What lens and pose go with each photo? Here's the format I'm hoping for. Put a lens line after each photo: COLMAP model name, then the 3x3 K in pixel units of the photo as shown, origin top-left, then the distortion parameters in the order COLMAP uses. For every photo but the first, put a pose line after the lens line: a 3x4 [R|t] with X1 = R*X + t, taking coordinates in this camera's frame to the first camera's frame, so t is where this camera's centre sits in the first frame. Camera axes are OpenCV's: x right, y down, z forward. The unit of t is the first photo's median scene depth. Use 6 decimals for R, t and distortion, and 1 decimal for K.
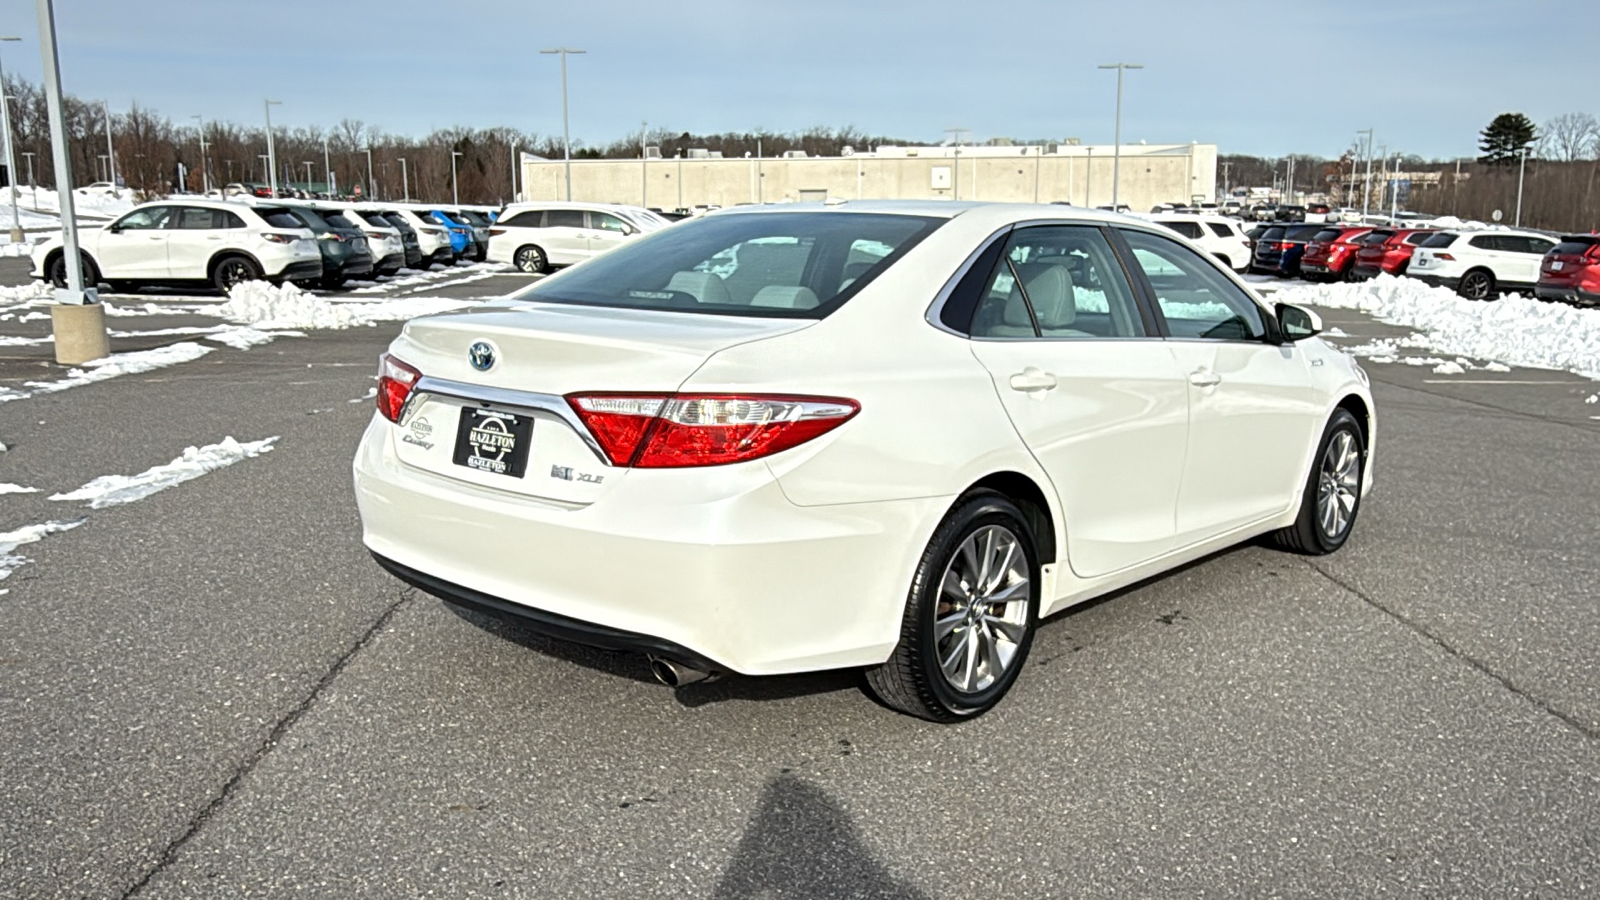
lens RADIAL K [[1291.7, 0, 802.4], [0, 1291.7, 456.4], [0, 0, 1]] dist [0.004718, -0.009678]
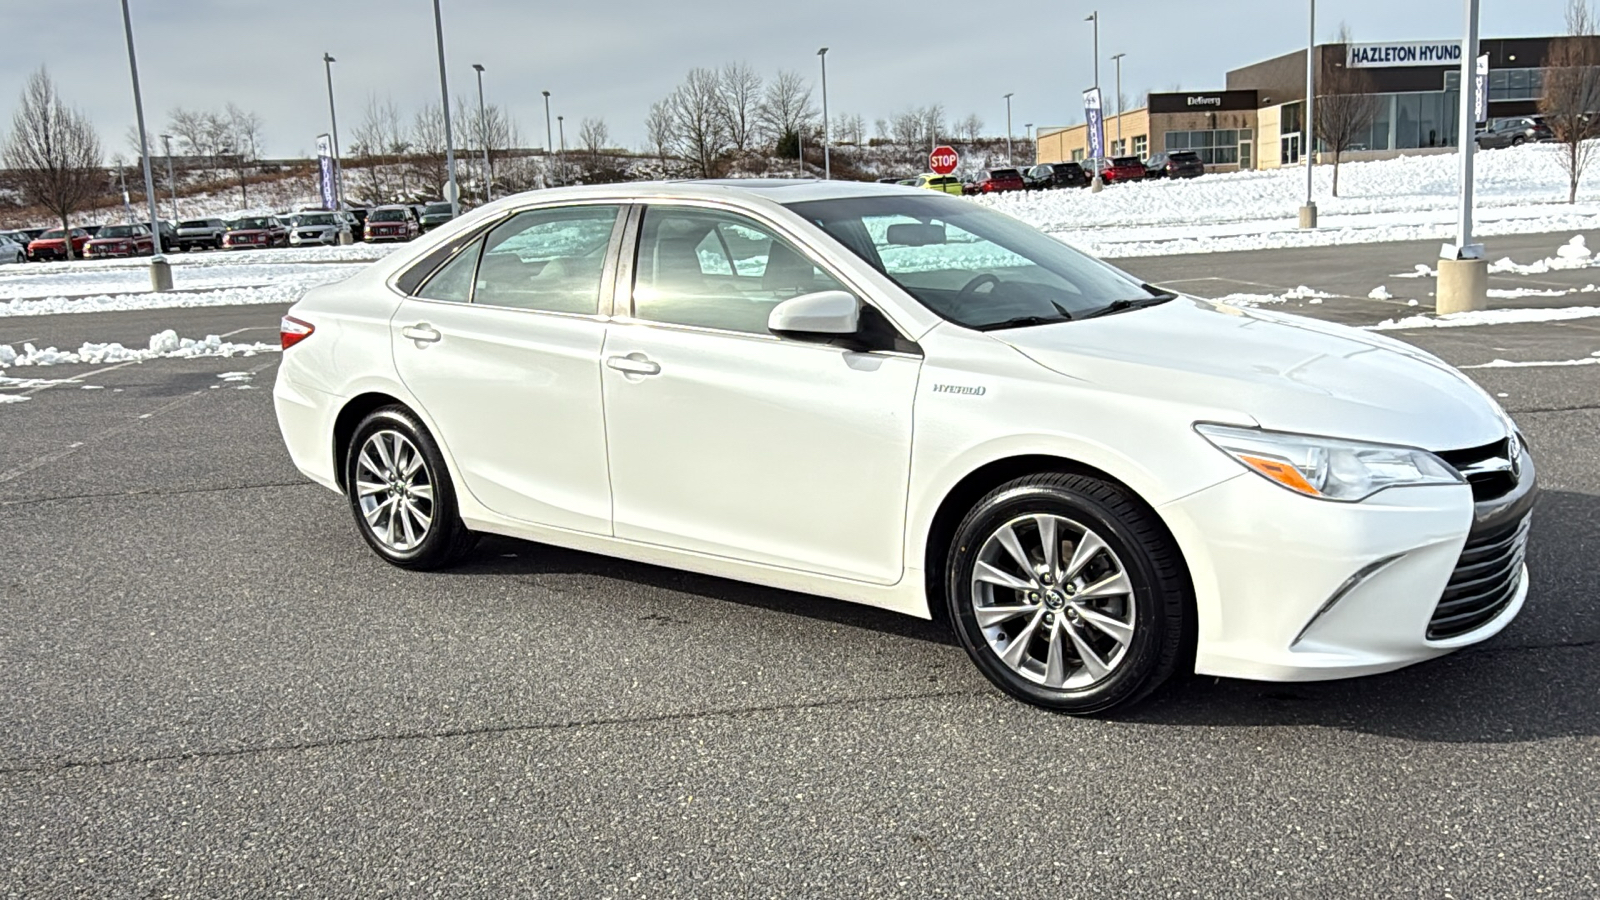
lens RADIAL K [[1291.7, 0, 803.2], [0, 1291.7, 452.3], [0, 0, 1]] dist [0.004718, -0.009678]
pose [[0.094506, 0.168736, -0.981120, 1.109037], [-0.130912, 0.979079, 0.155775, -0.142194], [0.986879, 0.113718, 0.114618, 0.909942]]
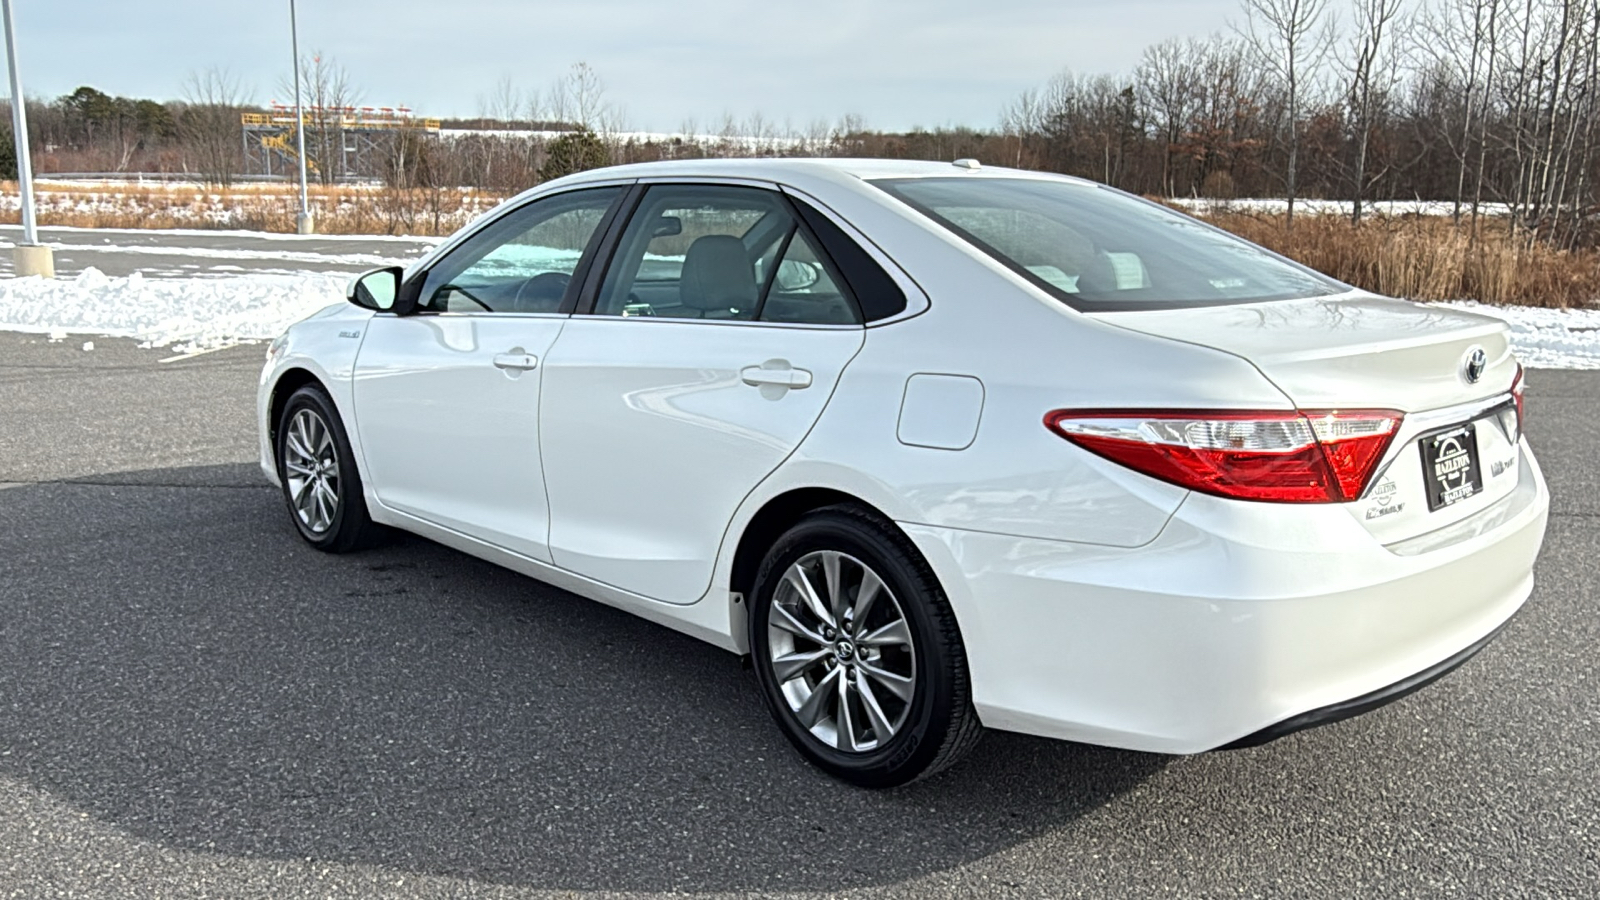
lens RADIAL K [[1291.7, 0, 802.6], [0, 1291.7, 452.5], [0, 0, 1]] dist [0.004718, -0.009678]
pose [[0.075905, -0.206789, 0.975437, -0.726849], [0.155503, 0.968745, 0.193269, -0.165800], [-0.984915, 0.137013, 0.105689, 0.884549]]
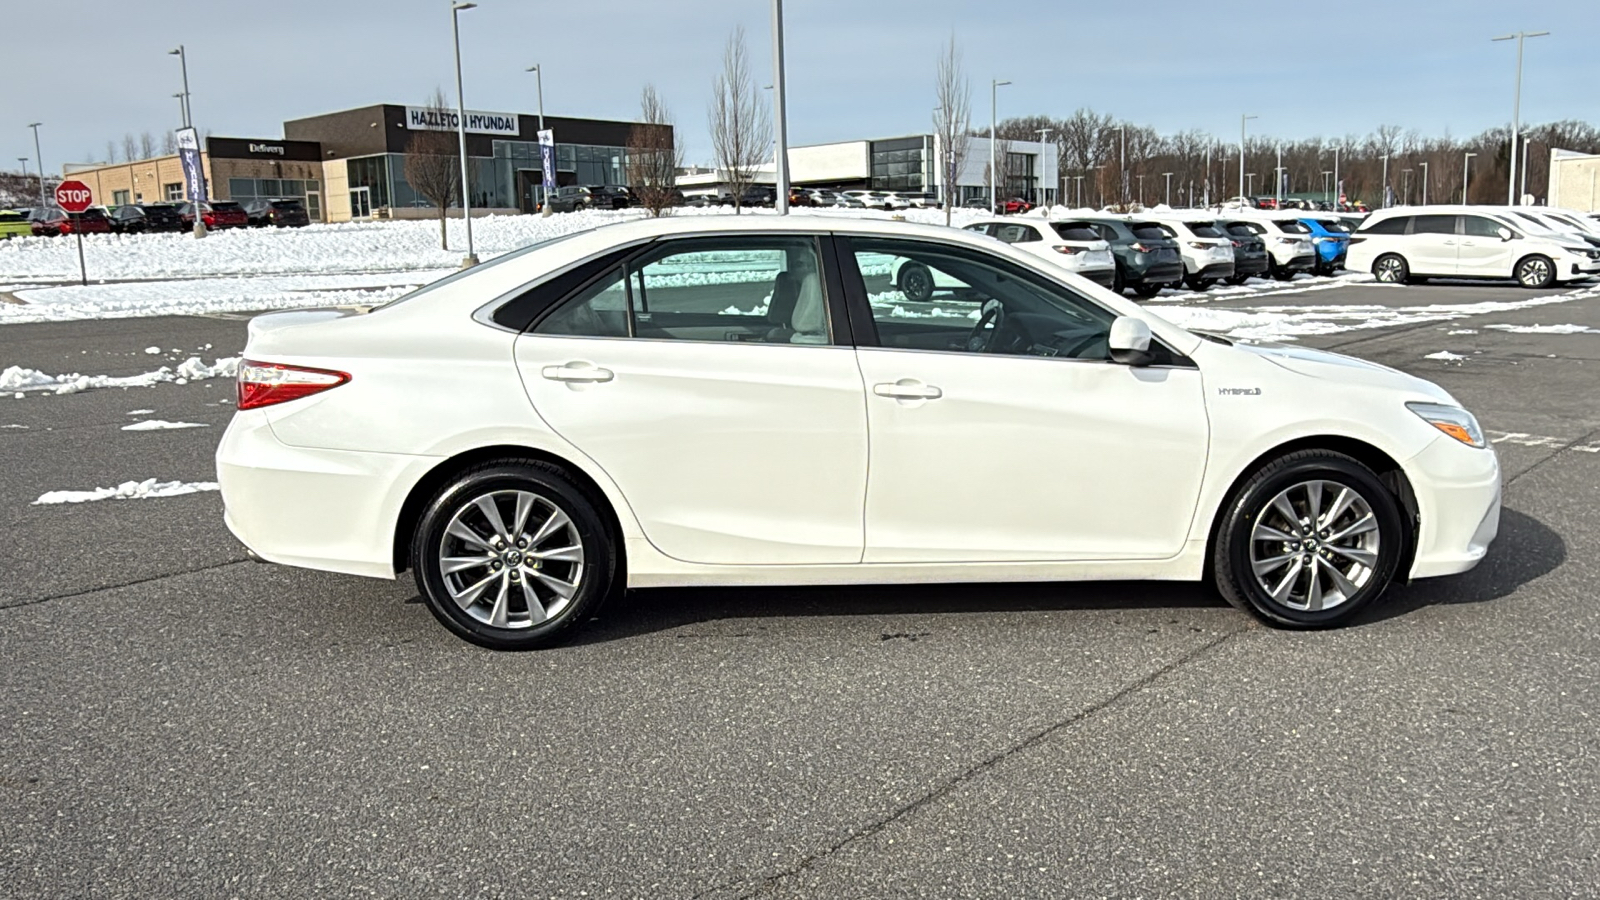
lens RADIAL K [[1291.7, 0, 801.6], [0, 1291.7, 452.2], [0, 0, 1]] dist [0.004718, -0.009678]
pose [[0.726389, 0.095337, -0.680639, 0.815834], [-0.102571, 0.994279, 0.029803, -0.031596], [0.679587, 0.048165, 0.732012, 0.214943]]
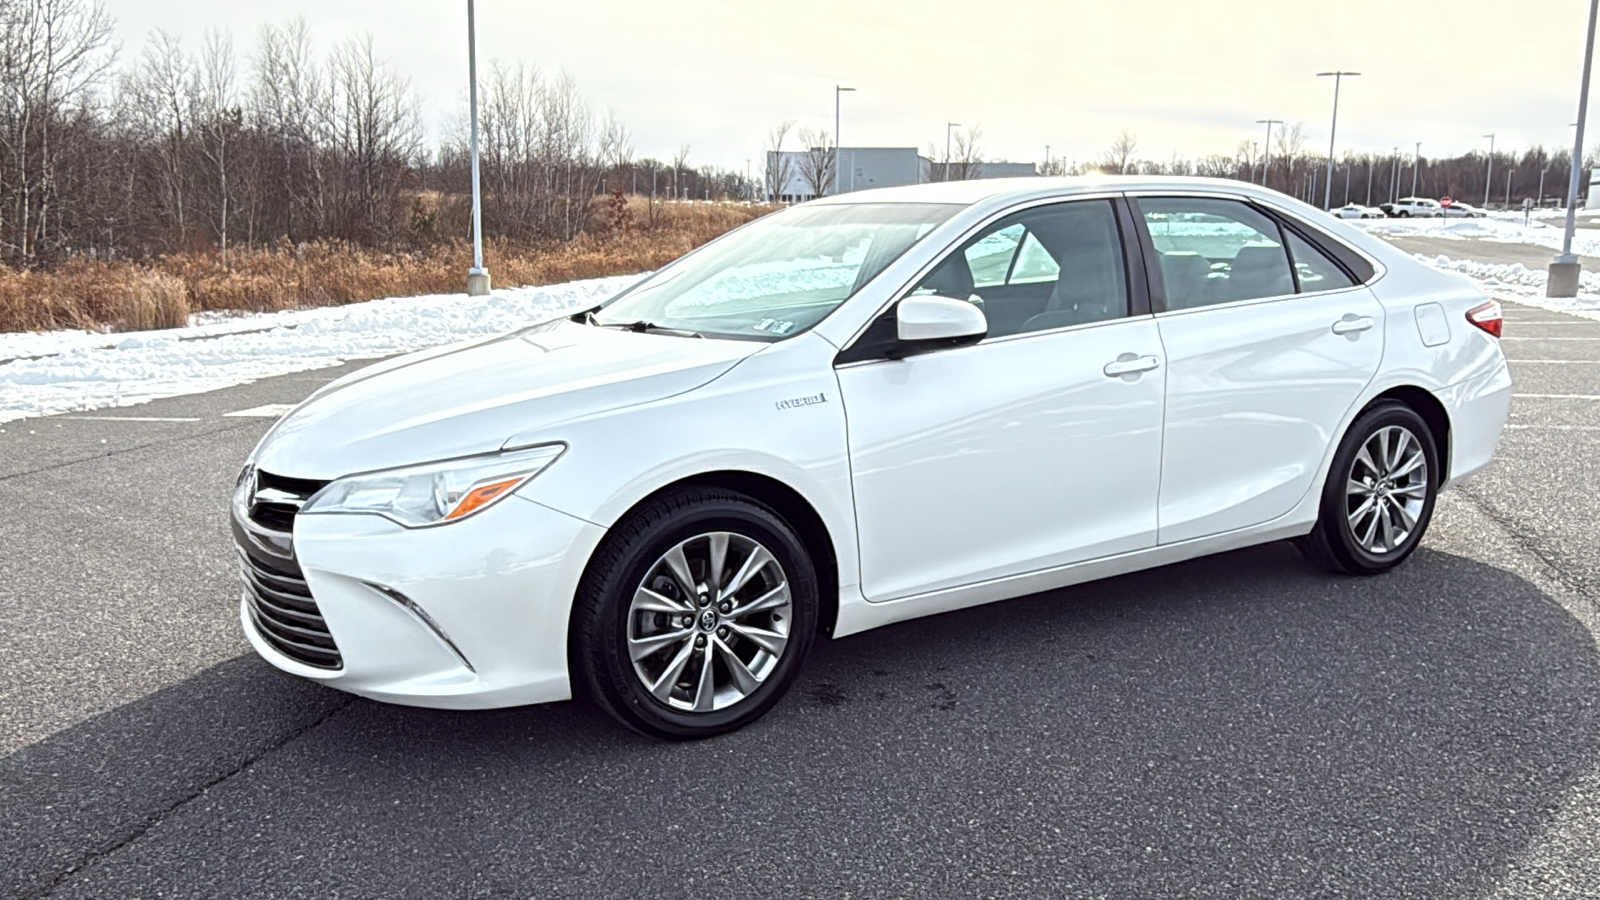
lens RADIAL K [[1291.7, 0, 799.8], [0, 1291.7, 446.6], [0, 0, 1]] dist [0.004718, -0.009678]
pose [[-0.953254, -0.054974, 0.297126, -0.035216], [0.048251, 0.943001, 0.329274, -0.320653], [-0.298292, 0.328218, -0.896267, 1.906052]]
